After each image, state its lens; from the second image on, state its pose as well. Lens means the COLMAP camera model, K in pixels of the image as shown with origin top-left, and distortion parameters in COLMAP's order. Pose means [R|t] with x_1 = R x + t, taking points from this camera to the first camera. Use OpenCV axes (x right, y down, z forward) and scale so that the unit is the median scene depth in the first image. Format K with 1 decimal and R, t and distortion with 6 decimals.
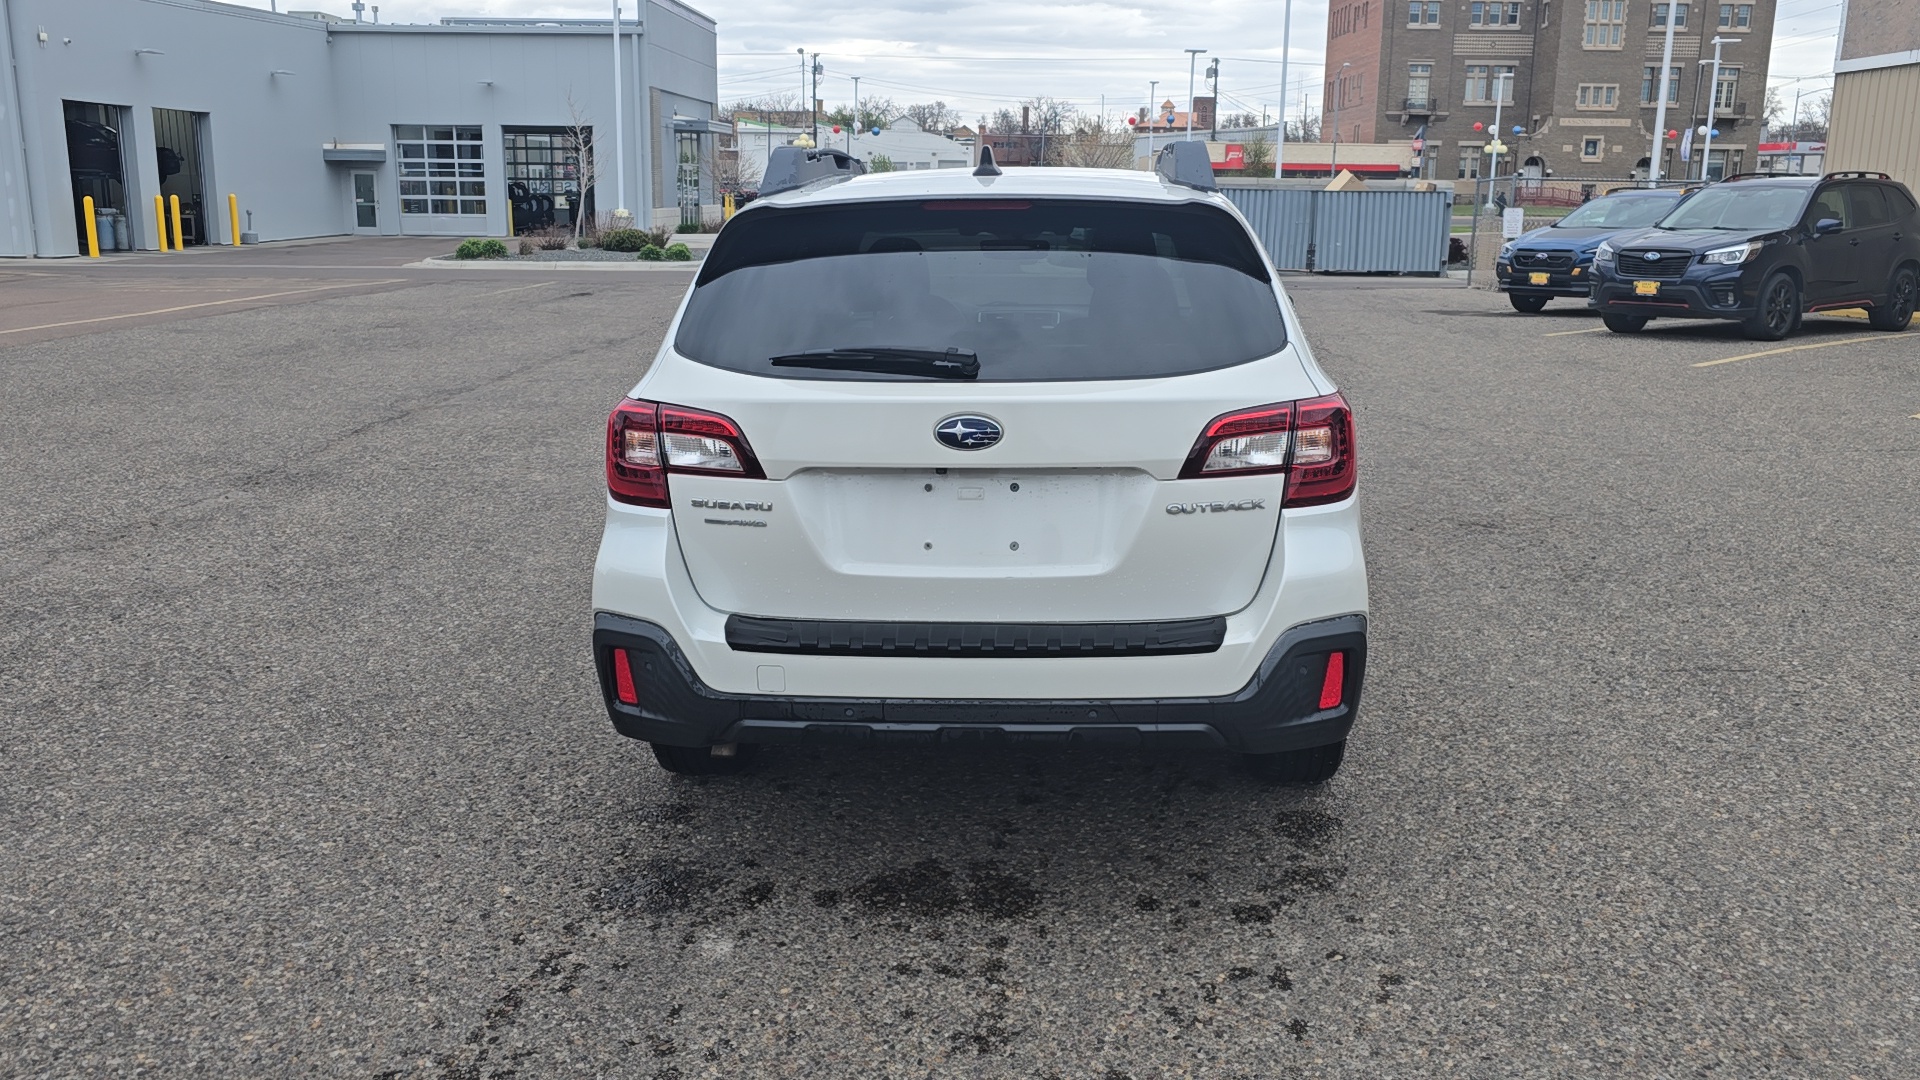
lens RADIAL K [[1590.2, 0, 971.6], [0, 1590.2, 541.1], [0, 0, 1]] dist [-0.002546, 0.014854]
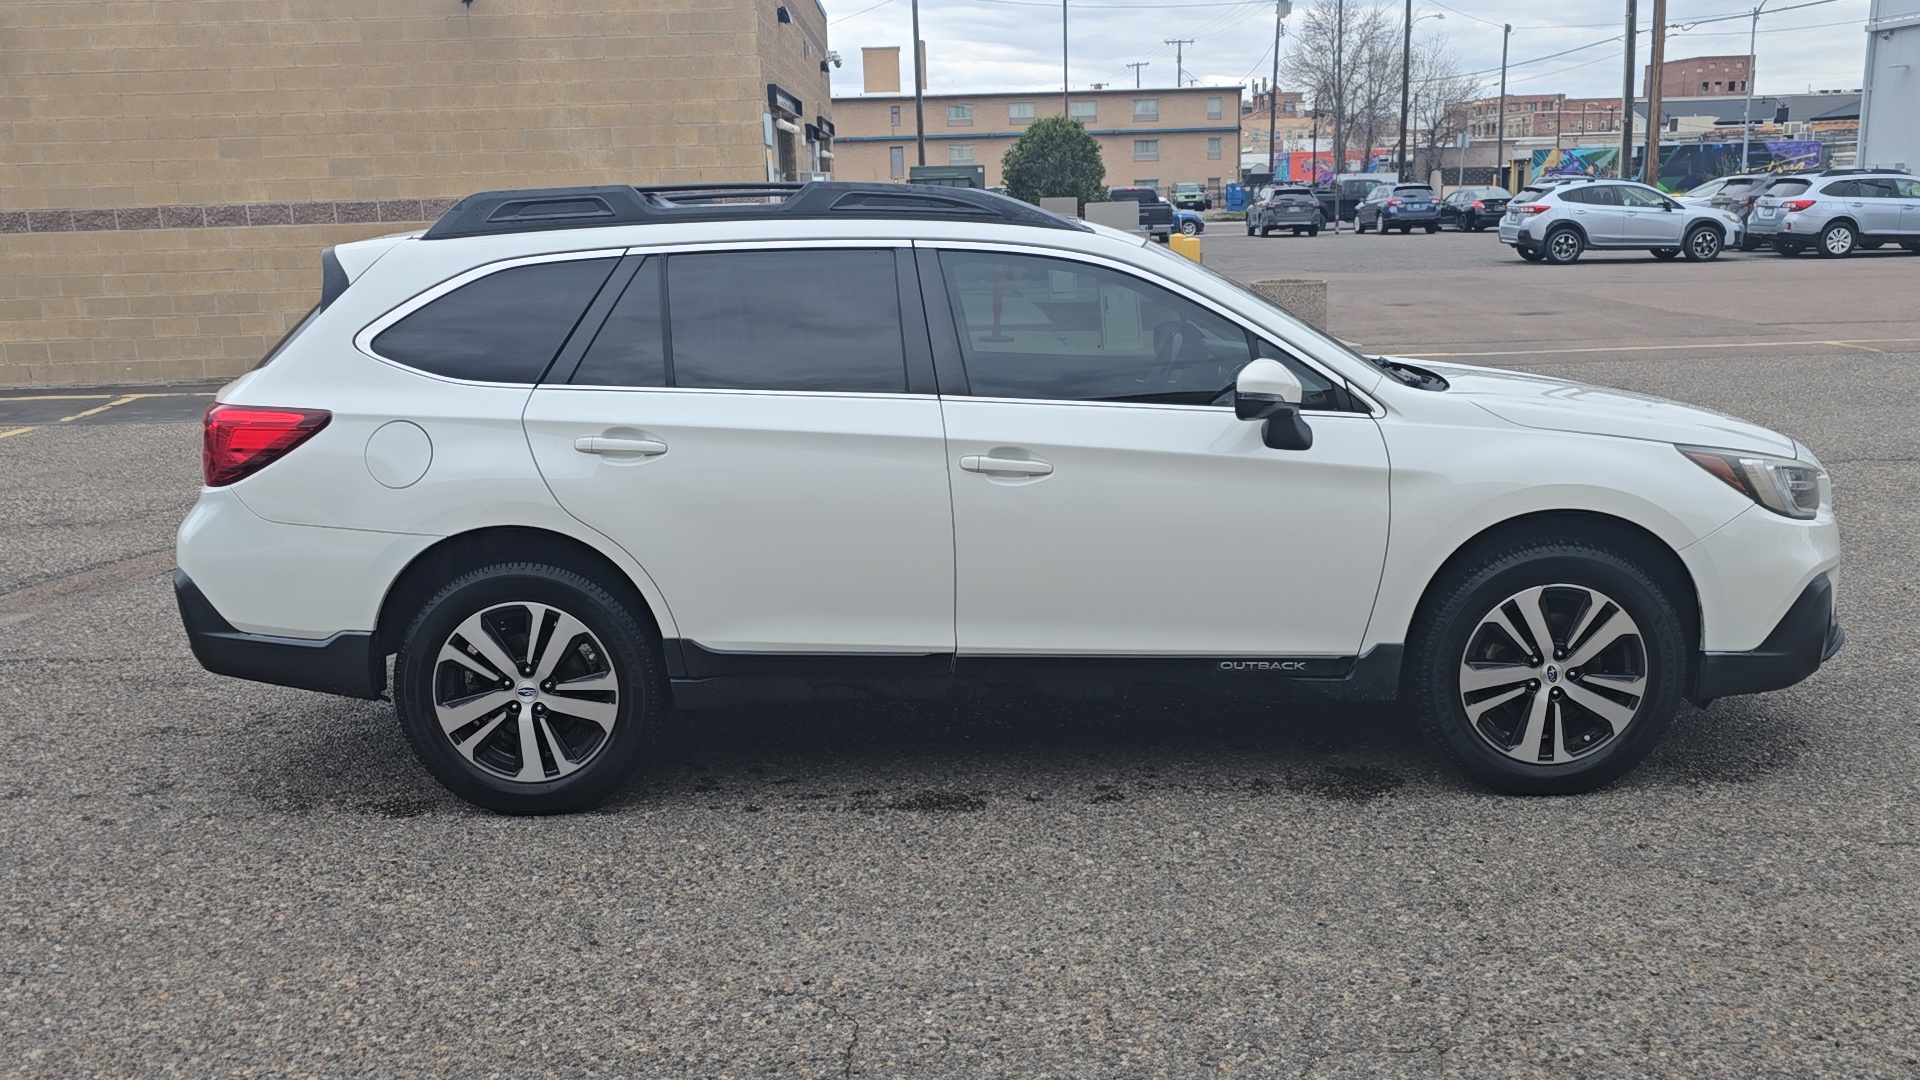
lens RADIAL K [[1590.2, 0, 980.2], [0, 1590.2, 544.0], [0, 0, 1]] dist [-0.002546, 0.014854]
pose [[0.063157, 0.205608, -0.976594, 1.212084], [-0.191695, 0.962826, 0.190312, -0.271864], [0.979420, 0.175189, 0.100224, 1.179630]]
